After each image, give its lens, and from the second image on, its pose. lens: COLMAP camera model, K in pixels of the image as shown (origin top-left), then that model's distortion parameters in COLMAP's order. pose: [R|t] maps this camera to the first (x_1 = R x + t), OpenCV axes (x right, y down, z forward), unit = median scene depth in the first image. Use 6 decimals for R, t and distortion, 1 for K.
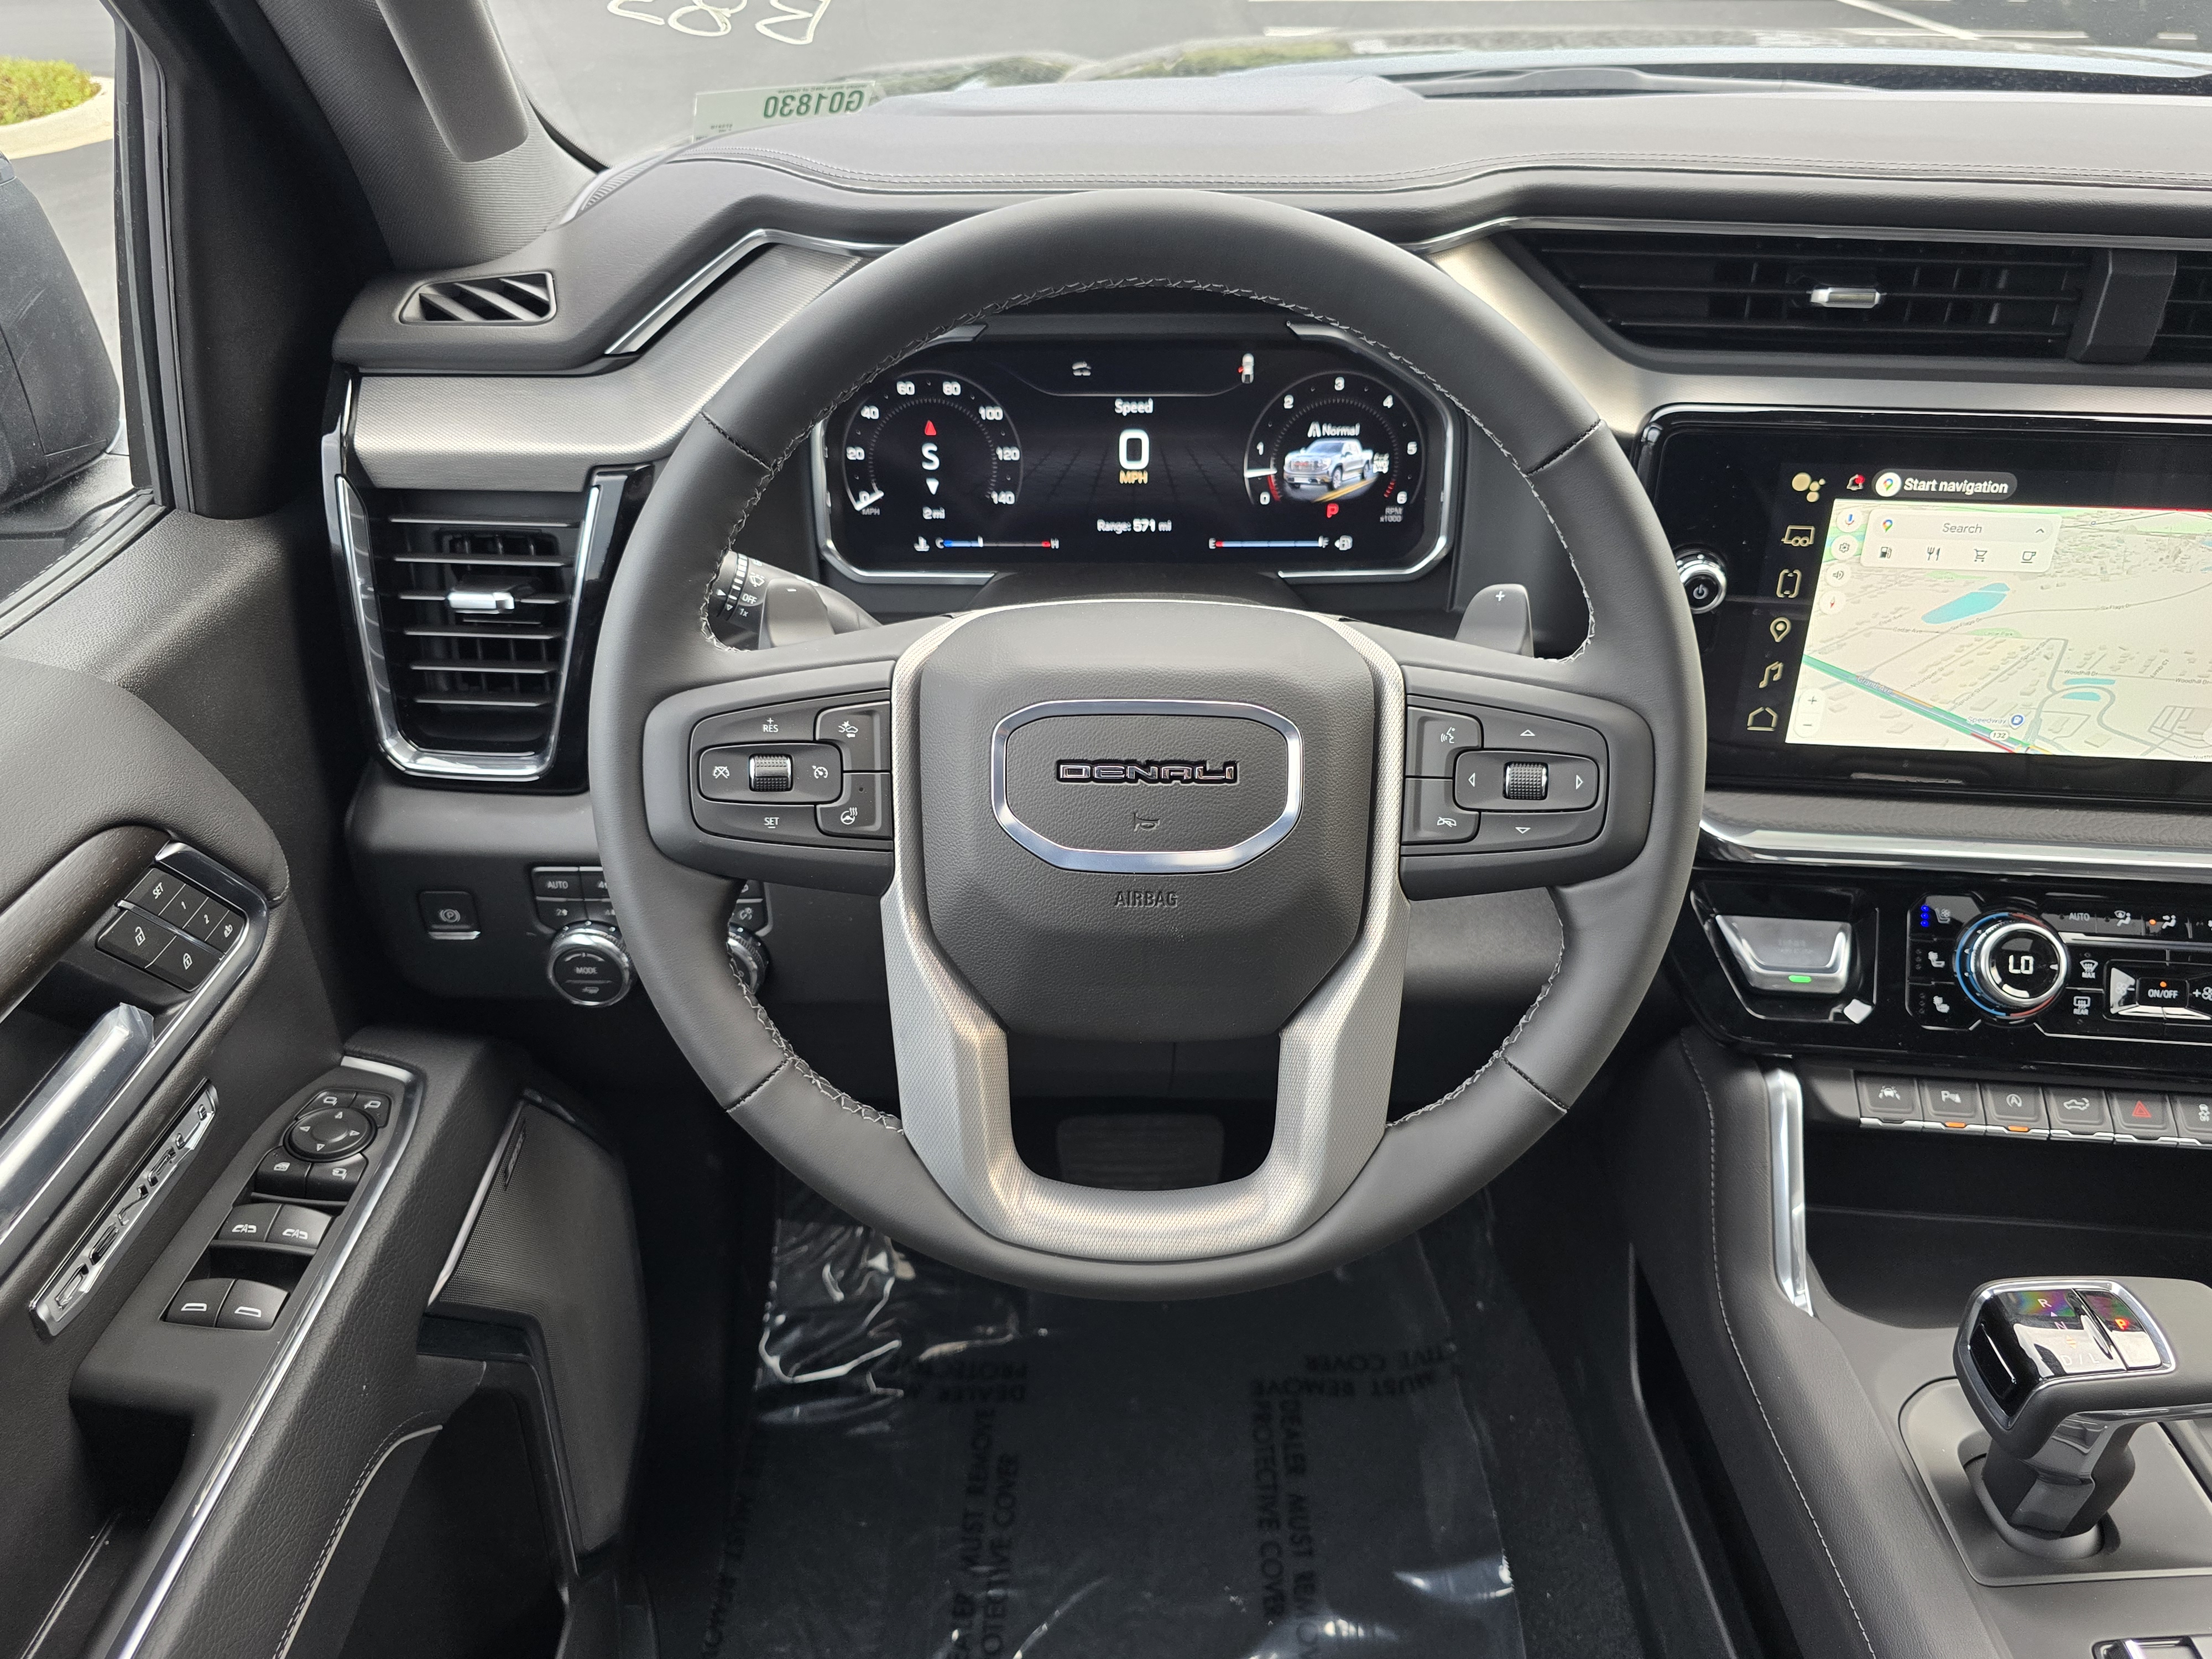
lens RADIAL K [[1603.6, 0, 1130.7], [0, 1603.6, 874.9], [0, 0, 1]] dist [0.027506, -0.047008]
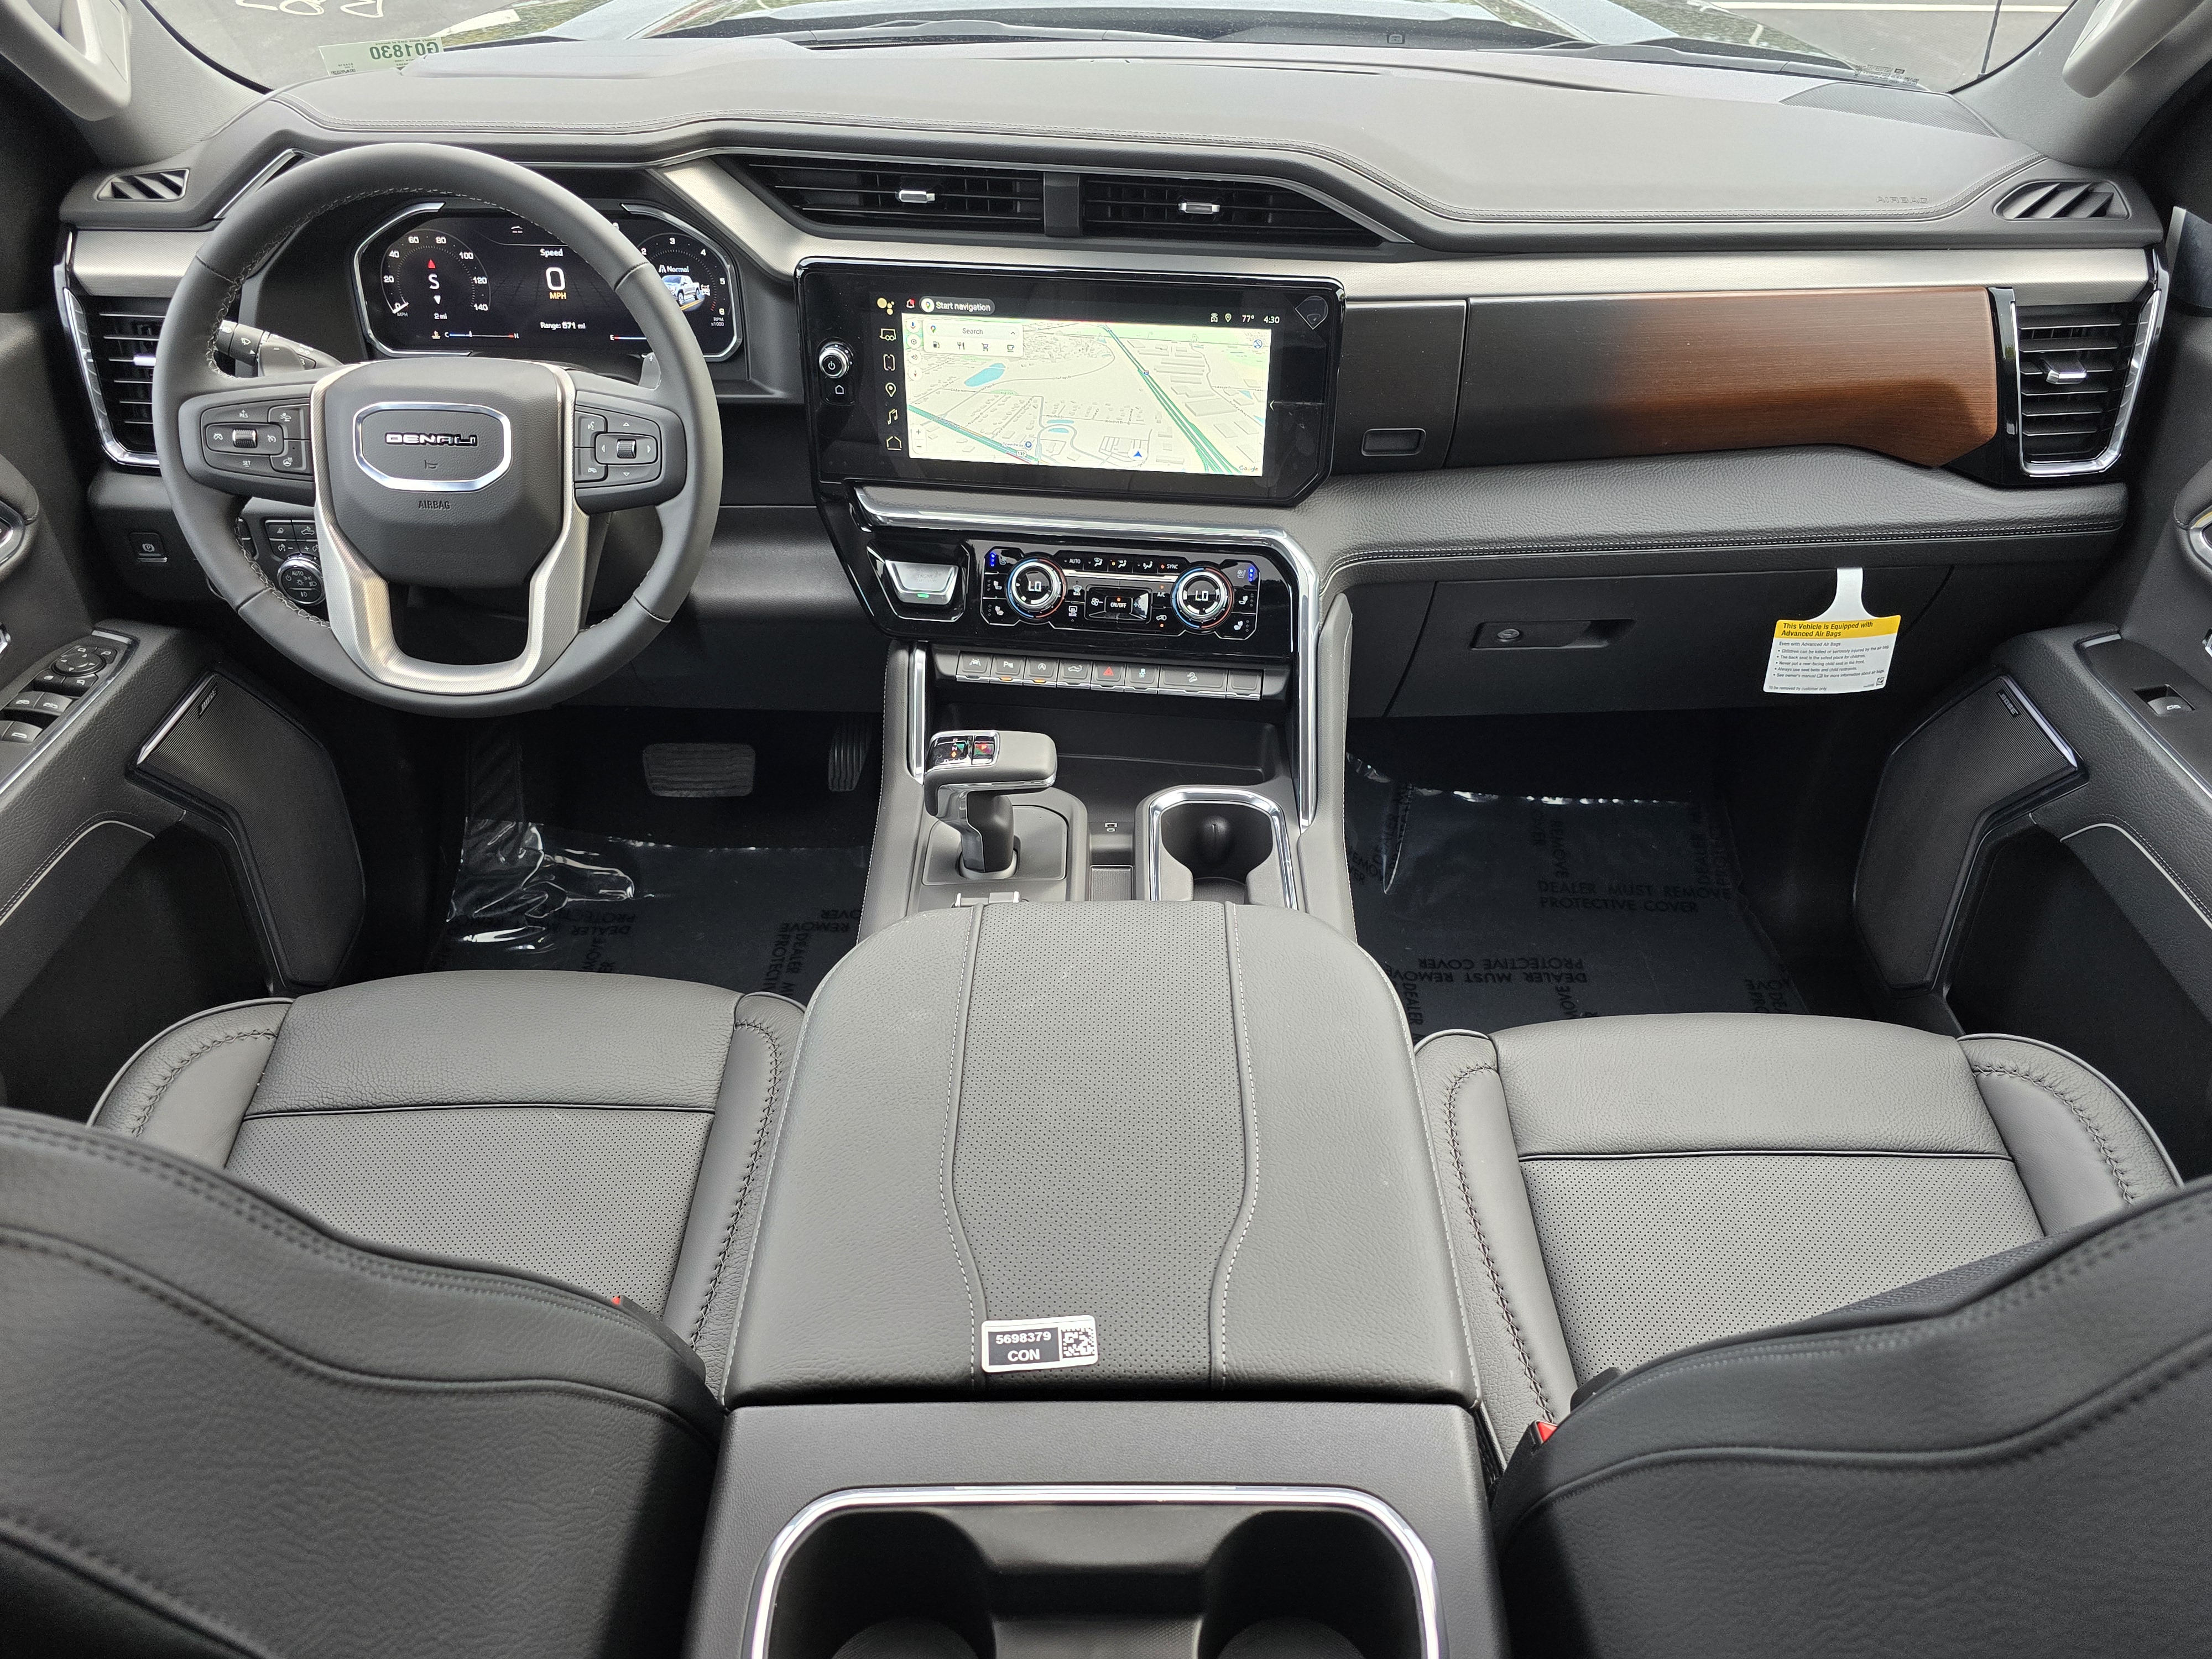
lens RADIAL K [[1502.7, 0, 1097.2], [0, 1502.7, 838.8], [0, 0, 1]] dist [0.001445, -0.018135]
pose [[0.999832, 0.013640, 0.012209, 0.632699], [-0.014667, 0.995978, 0.088389, 0.194486], [-0.010954, -0.088554, 0.996011, -0.705898]]
